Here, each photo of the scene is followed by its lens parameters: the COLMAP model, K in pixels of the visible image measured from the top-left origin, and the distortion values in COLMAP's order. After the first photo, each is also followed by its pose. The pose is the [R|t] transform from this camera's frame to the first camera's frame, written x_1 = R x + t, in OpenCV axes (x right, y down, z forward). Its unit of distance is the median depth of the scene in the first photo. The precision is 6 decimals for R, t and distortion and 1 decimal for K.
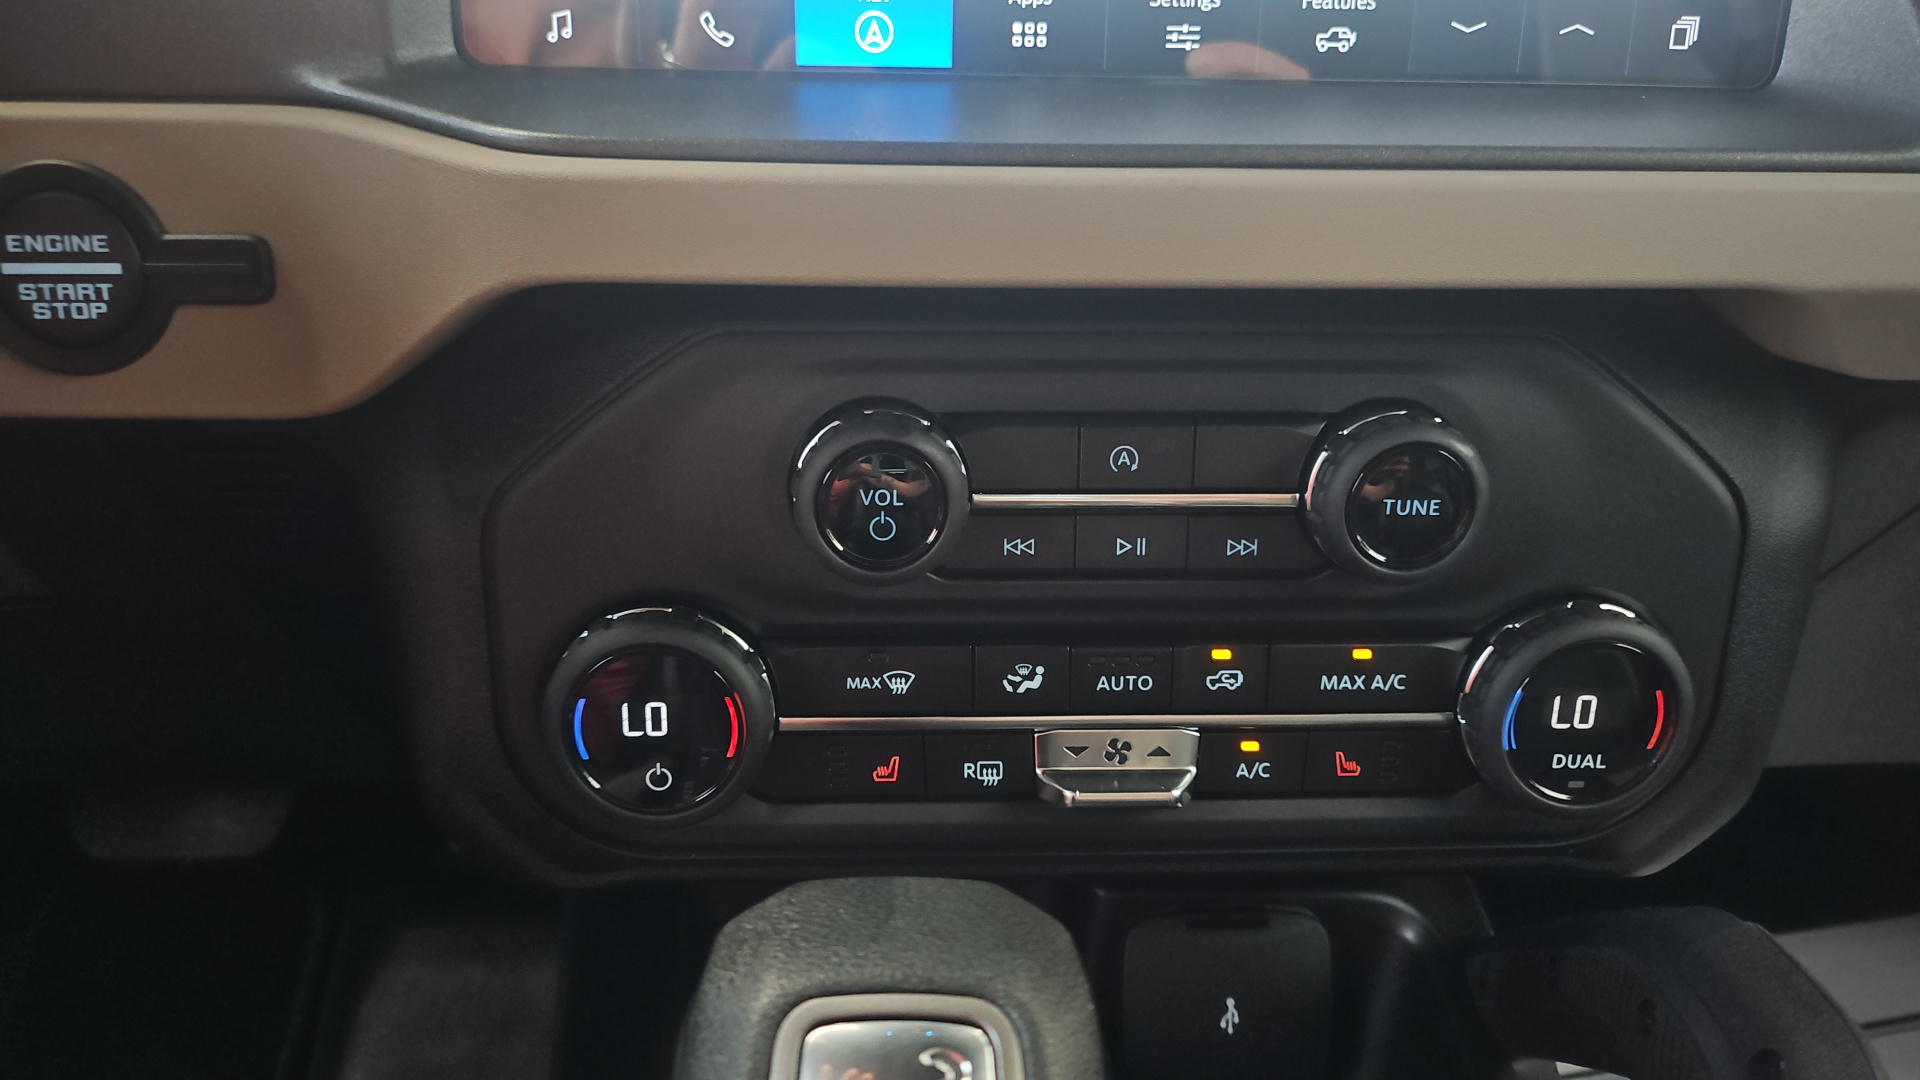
lens RADIAL K [[1349.8, 0, 960.0], [0, 1349.8, 540.0], [0, 0, 1]] dist [0.041634, -0.064329]
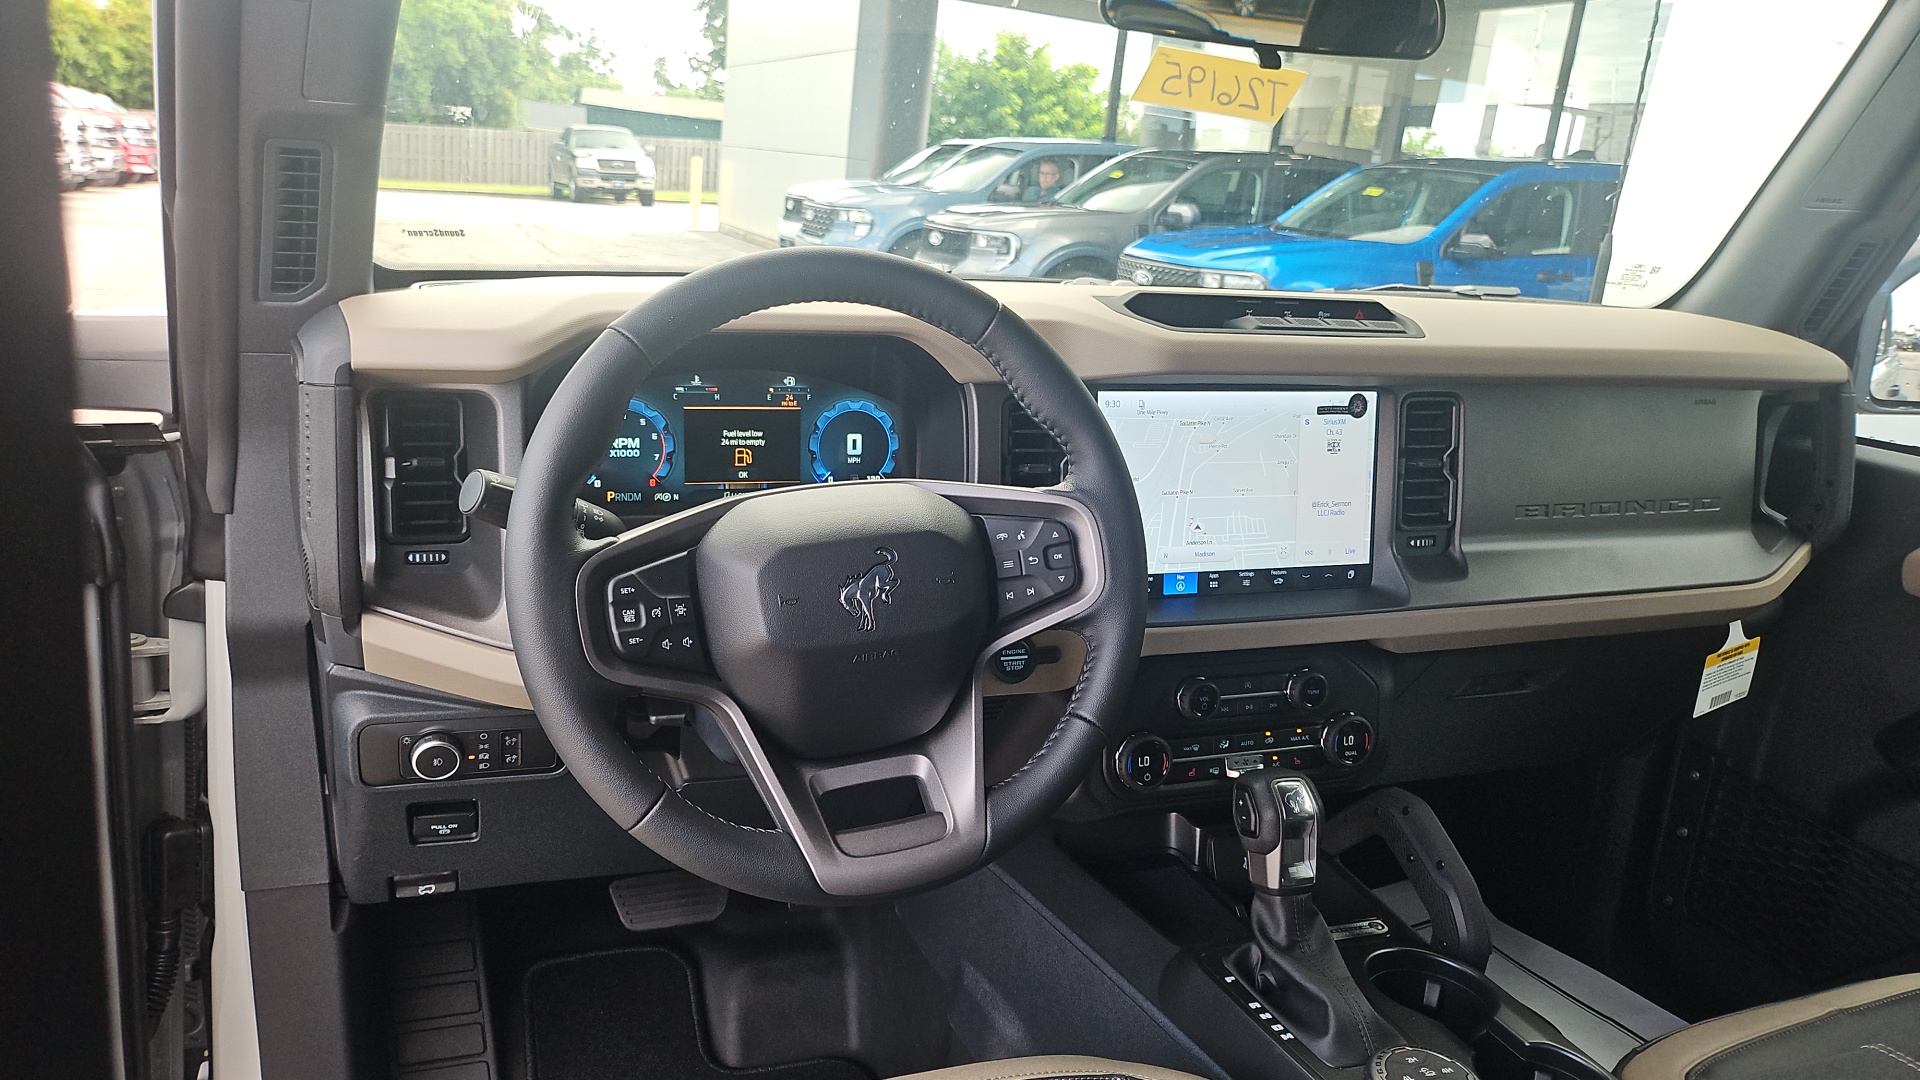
lens RADIAL K [[1349.8, 0, 960.0], [0, 1349.8, 540.0], [0, 0, 1]] dist [0.041634, -0.064329]
pose [[0.954562, -0.042256, 0.295003, -1.797300], [0.093410, 0.982437, -0.161532, 0.083127], [-0.282996, 0.181749, 0.941743, -2.549377]]
